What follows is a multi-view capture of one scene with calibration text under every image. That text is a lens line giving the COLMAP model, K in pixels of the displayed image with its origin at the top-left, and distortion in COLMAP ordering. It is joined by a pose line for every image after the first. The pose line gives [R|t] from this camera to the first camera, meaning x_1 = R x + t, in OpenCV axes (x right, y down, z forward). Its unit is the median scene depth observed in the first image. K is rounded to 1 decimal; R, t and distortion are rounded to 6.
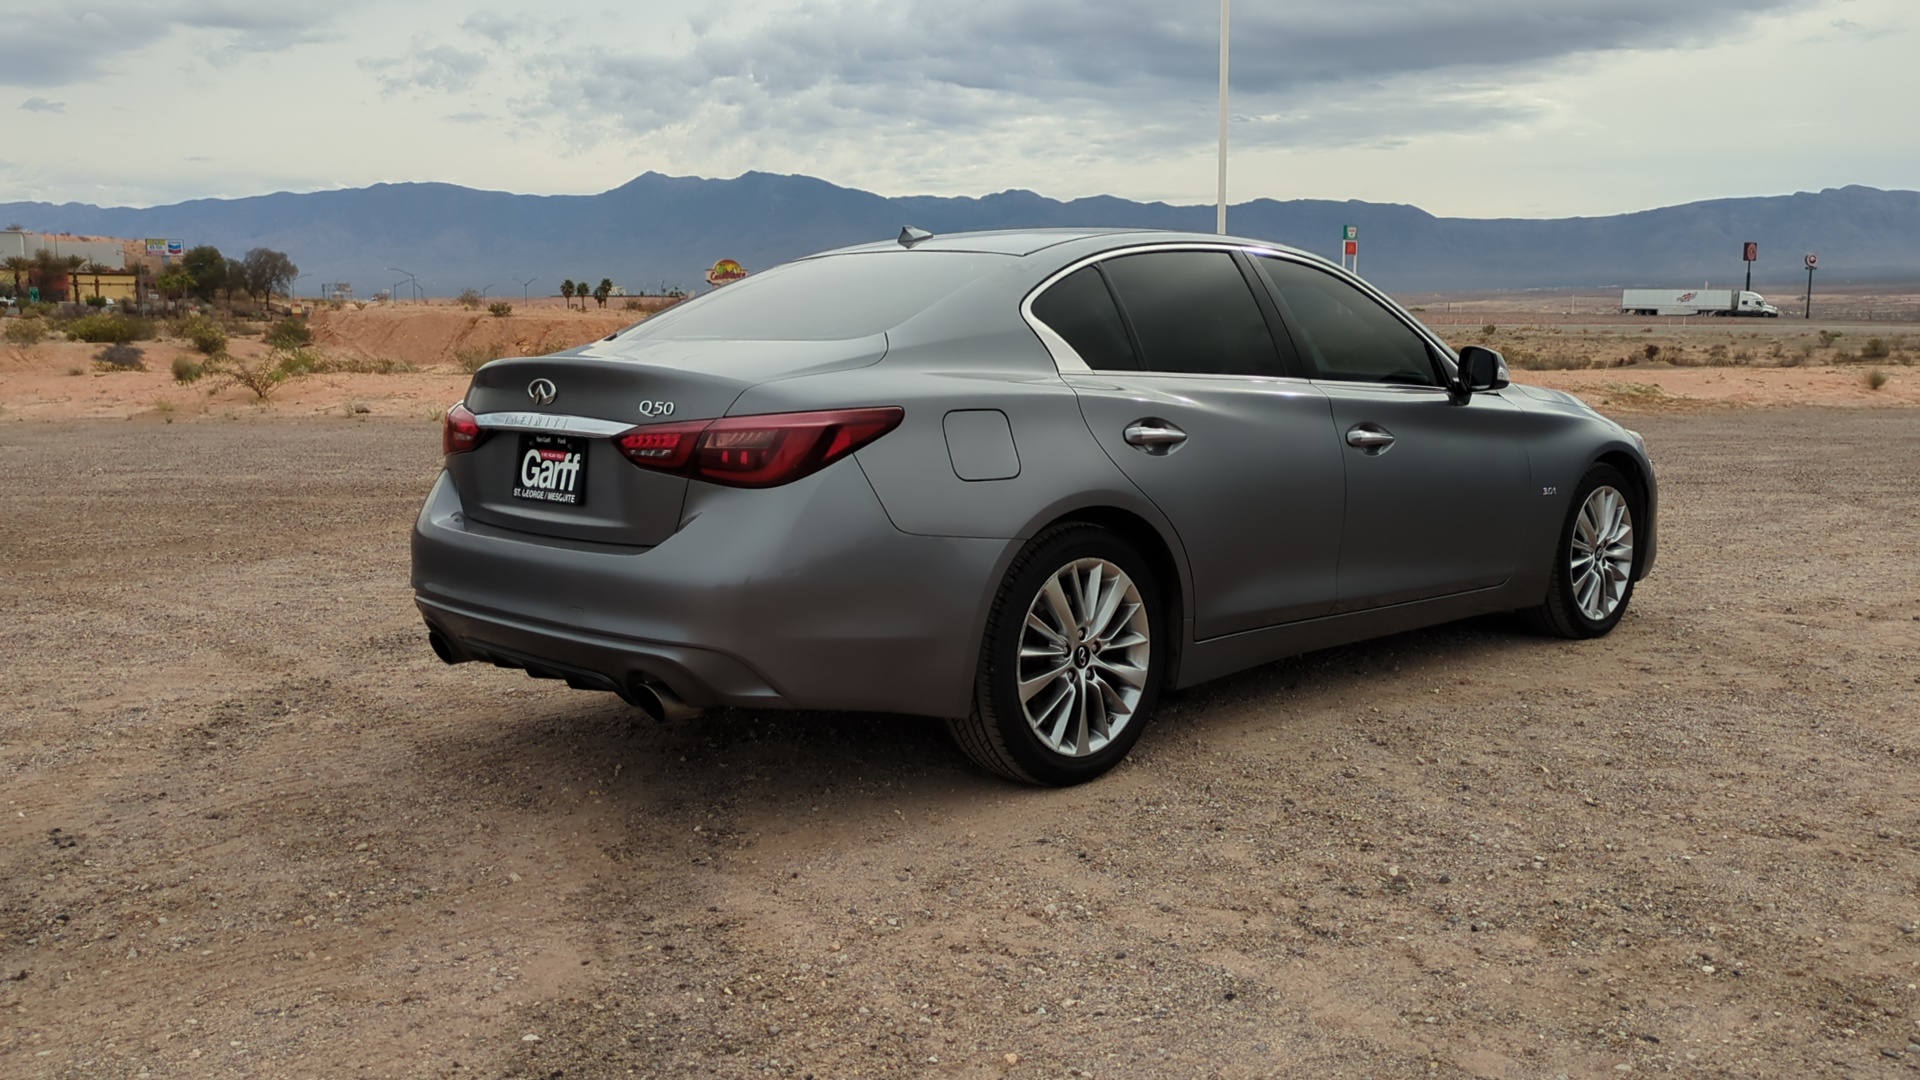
lens RADIAL K [[1666.6, 0, 970.8], [0, 1666.6, 534.1], [0, 0, 1]] dist [0.062993, -0.060134]
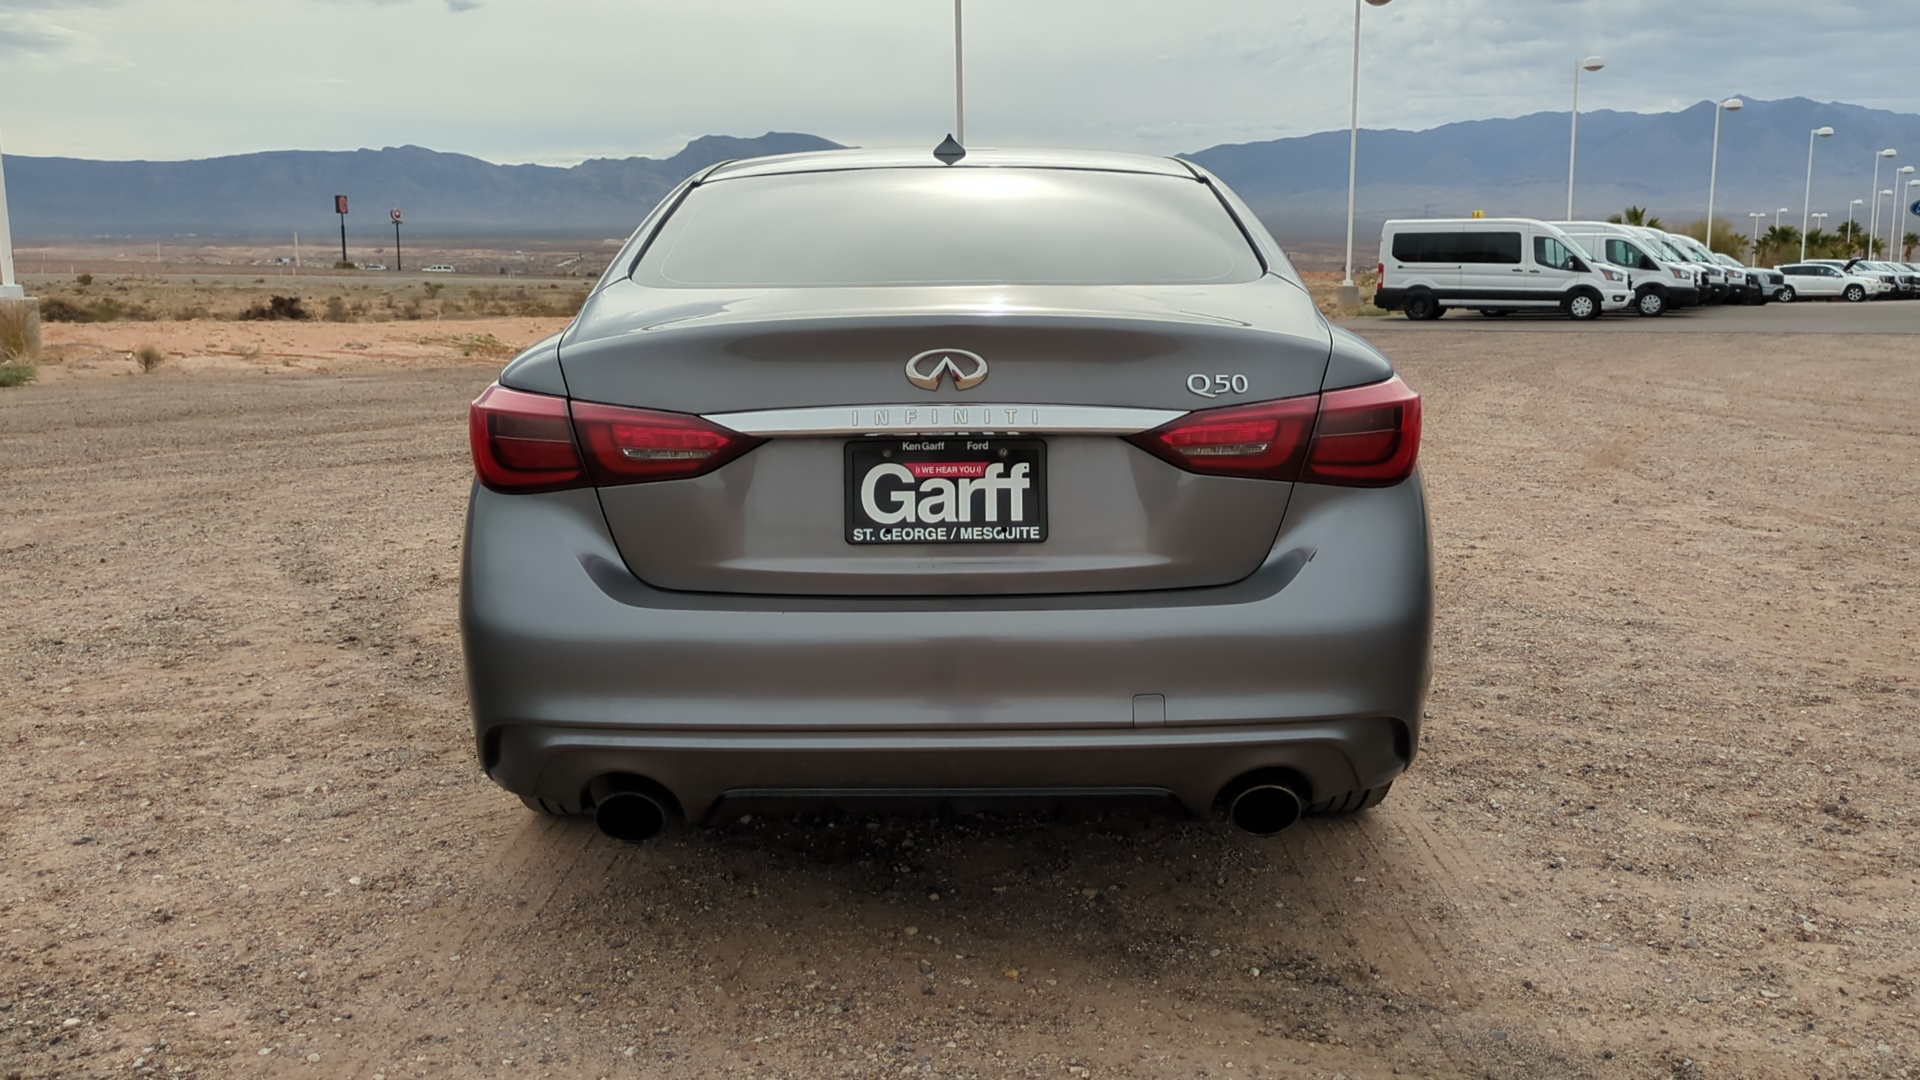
lens RADIAL K [[1666.6, 0, 973.2], [0, 1666.6, 544.2], [0, 0, 1]] dist [0.062993, -0.060134]
pose [[0.698610, -0.113486, 0.706445, -0.686523], [0.089162, 0.993453, 0.071420, -0.062735], [-0.709926, 0.013093, 0.704155, 0.547057]]
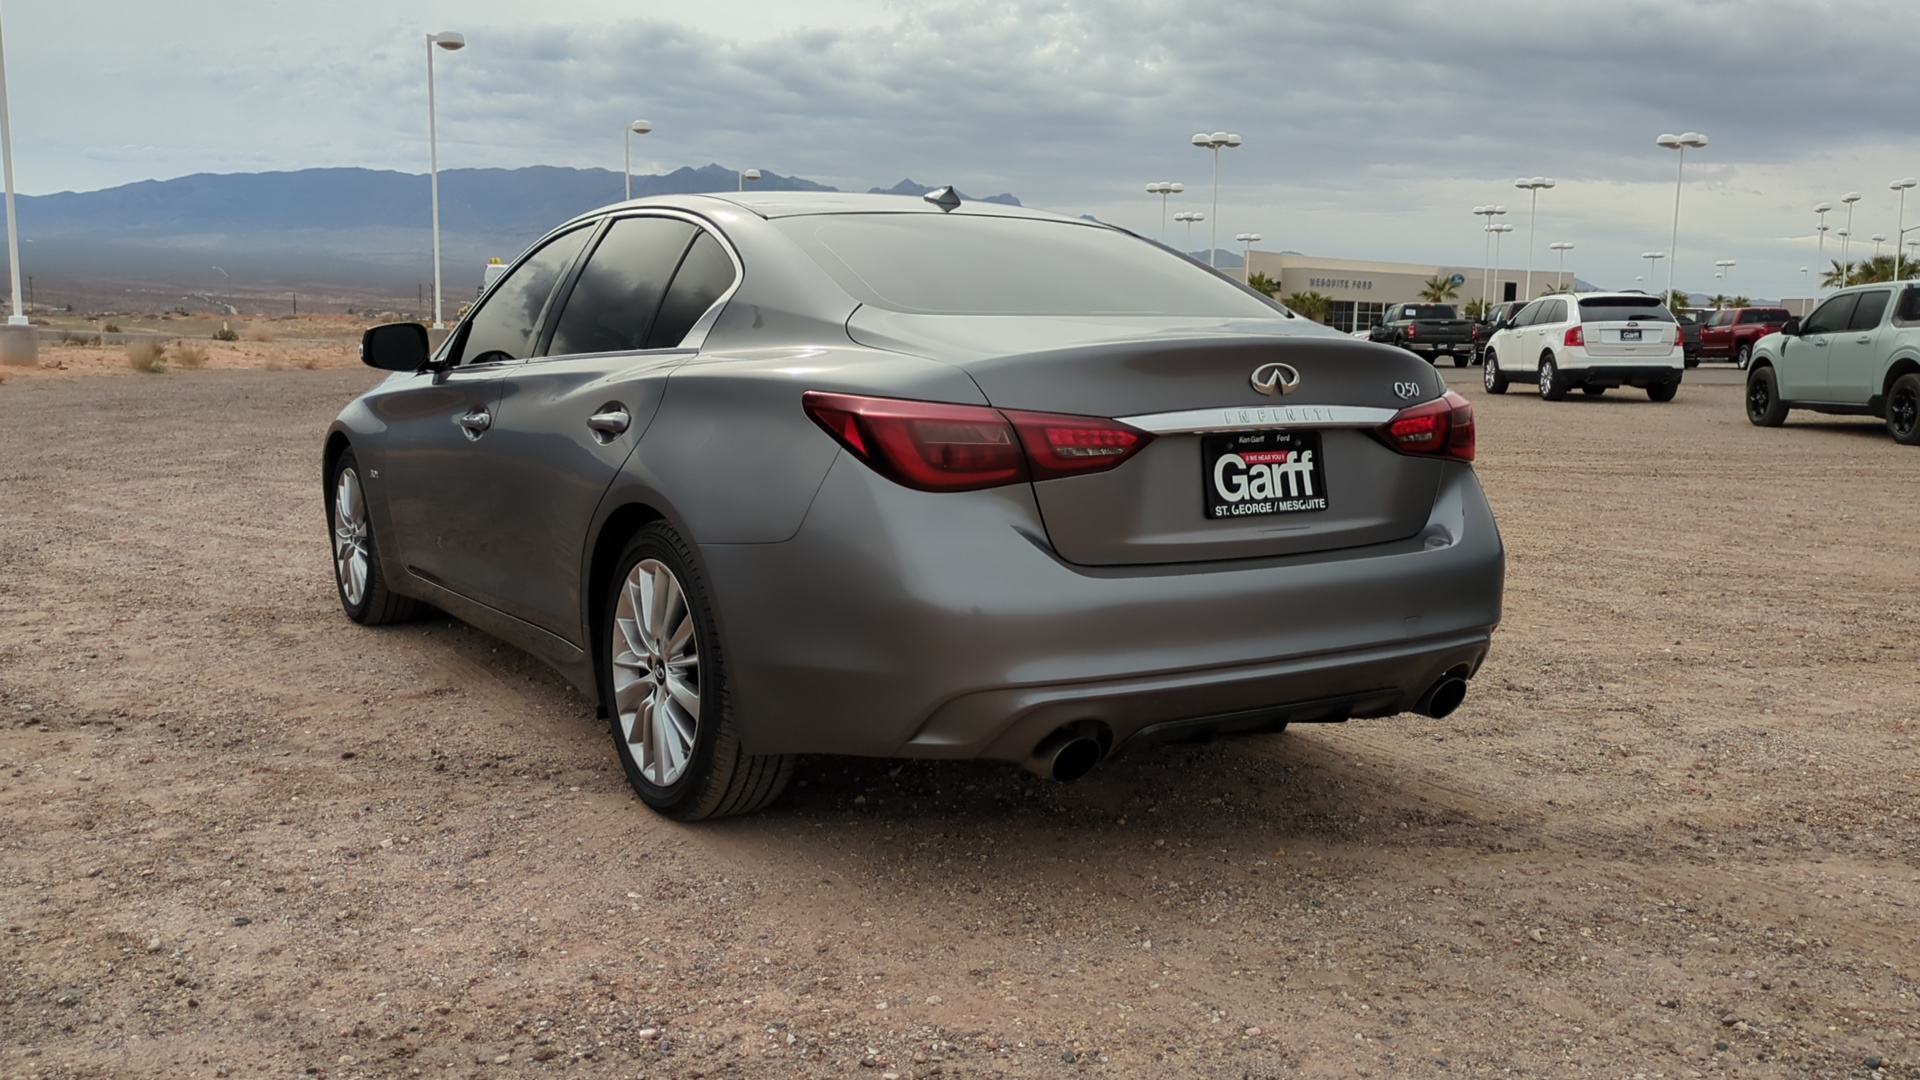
lens RADIAL K [[1666.6, 0, 979.8], [0, 1666.6, 552.0], [0, 0, 1]] dist [0.062993, -0.060134]
pose [[0.190767, -0.126845, 0.973406, -1.063092], [0.107036, 0.988392, 0.107821, -0.103116], [-0.975782, 0.083621, 0.202129, 0.968817]]
